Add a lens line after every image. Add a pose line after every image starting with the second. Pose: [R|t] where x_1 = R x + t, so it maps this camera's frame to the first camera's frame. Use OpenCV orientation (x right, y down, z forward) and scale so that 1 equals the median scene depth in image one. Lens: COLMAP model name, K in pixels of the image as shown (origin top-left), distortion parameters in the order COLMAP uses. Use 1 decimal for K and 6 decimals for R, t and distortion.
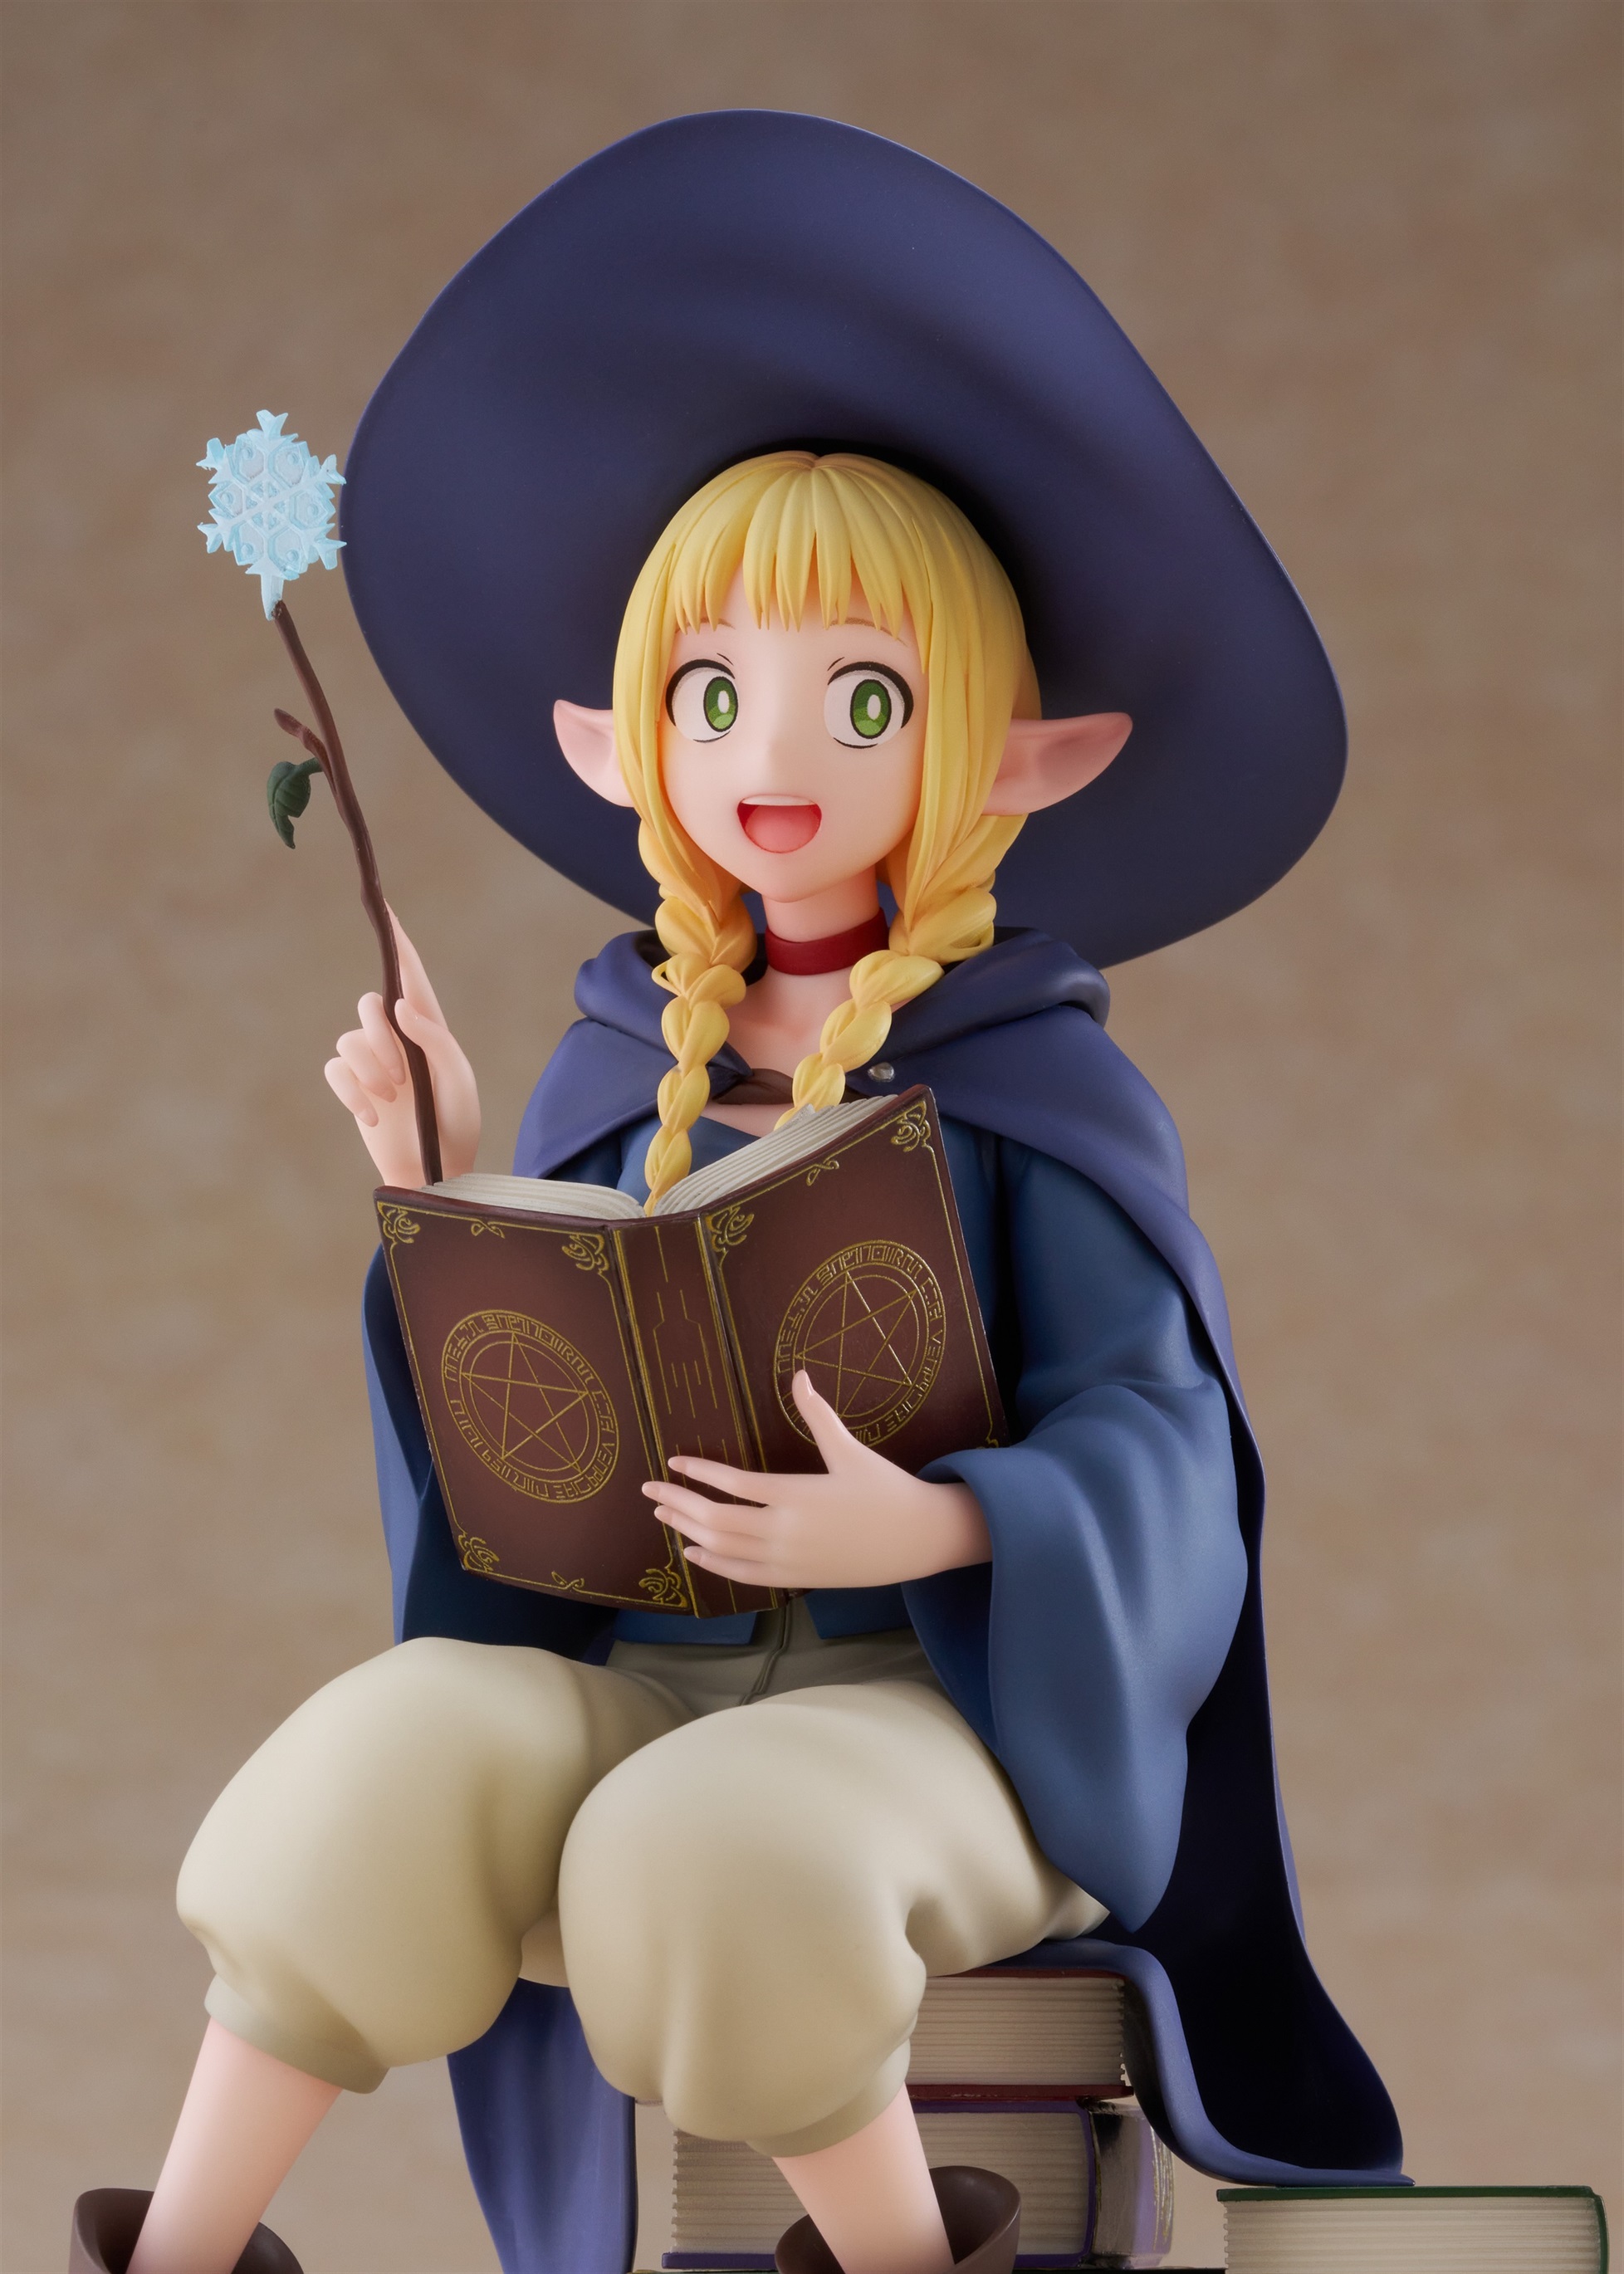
lens RADIAL K [[10778.7, 0, 814.0], [0, 10778.7, 1138.1], [0, 0, 1]] dist [-0.153266, 0.000000]
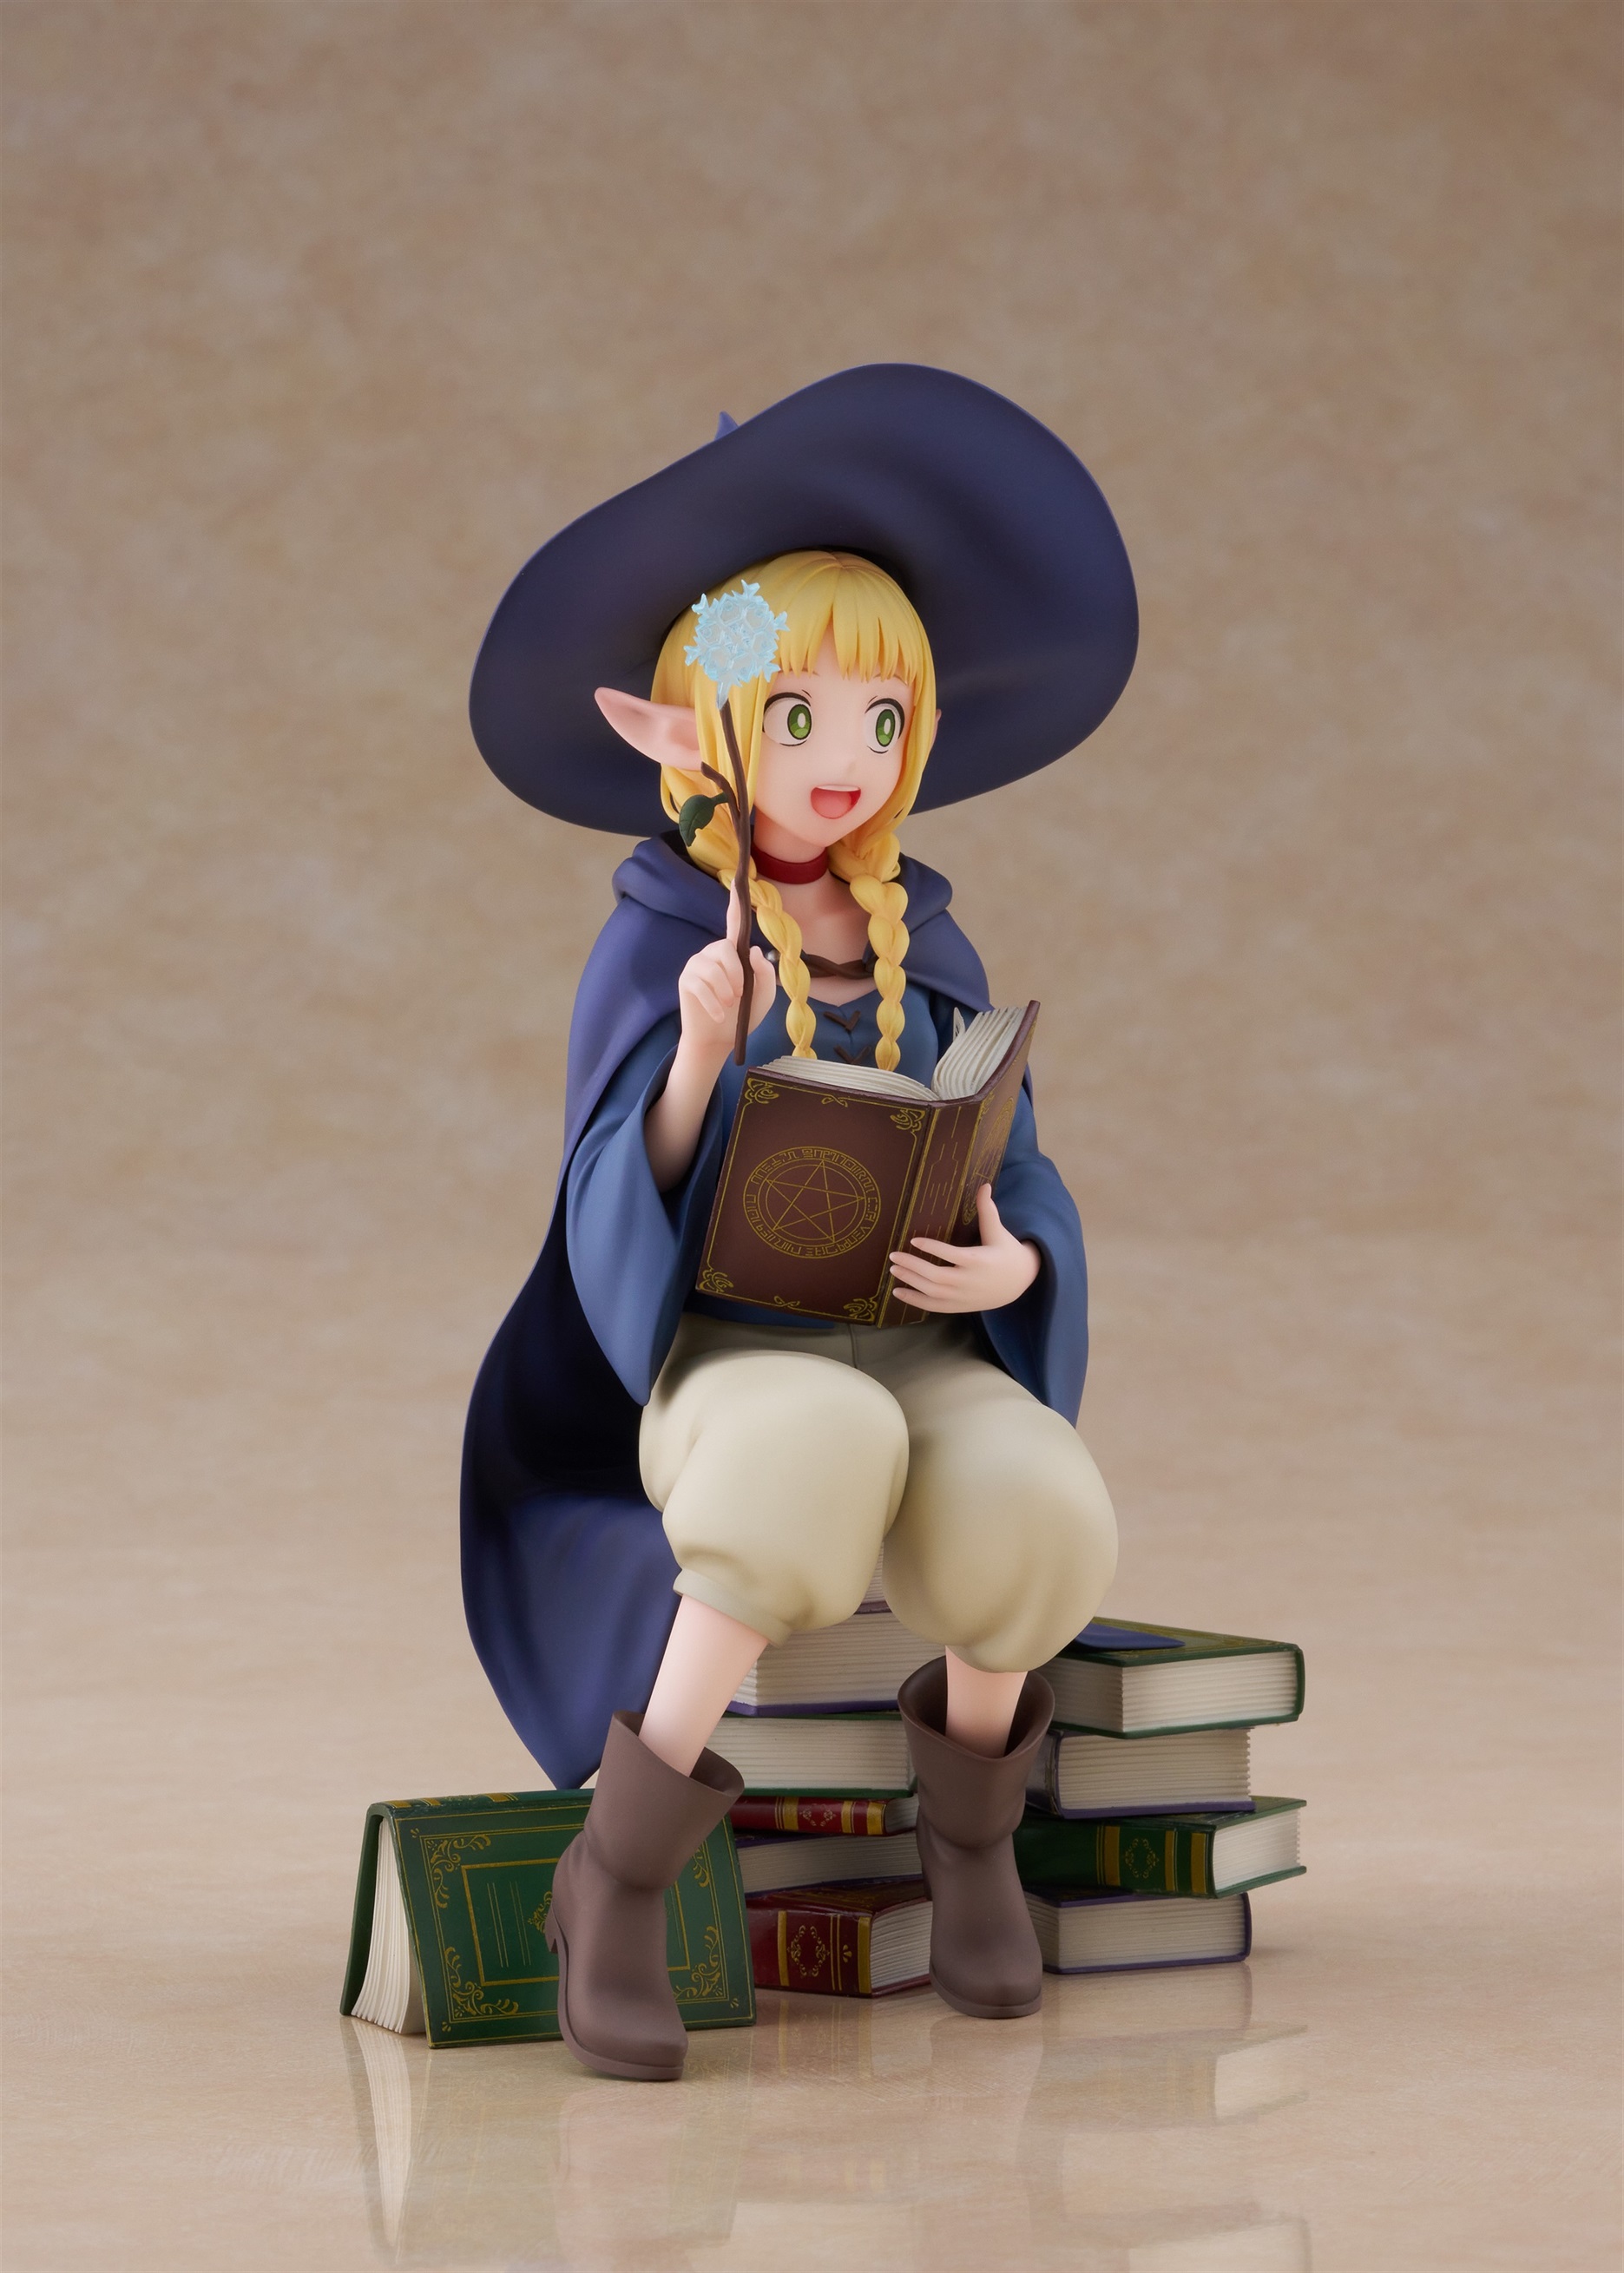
lens RADIAL K [[10774.4, 0, 820.1], [0, 10774.4, 1140.1], [0, 0, 1]] dist [-0.153266, 0.000000]
pose [[0.781646, -0.032348, 0.622883, -1.010608], [-0.079978, 0.985212, 0.151528, -0.224020], [-0.618573, -0.168258, 0.767500, -0.216683]]
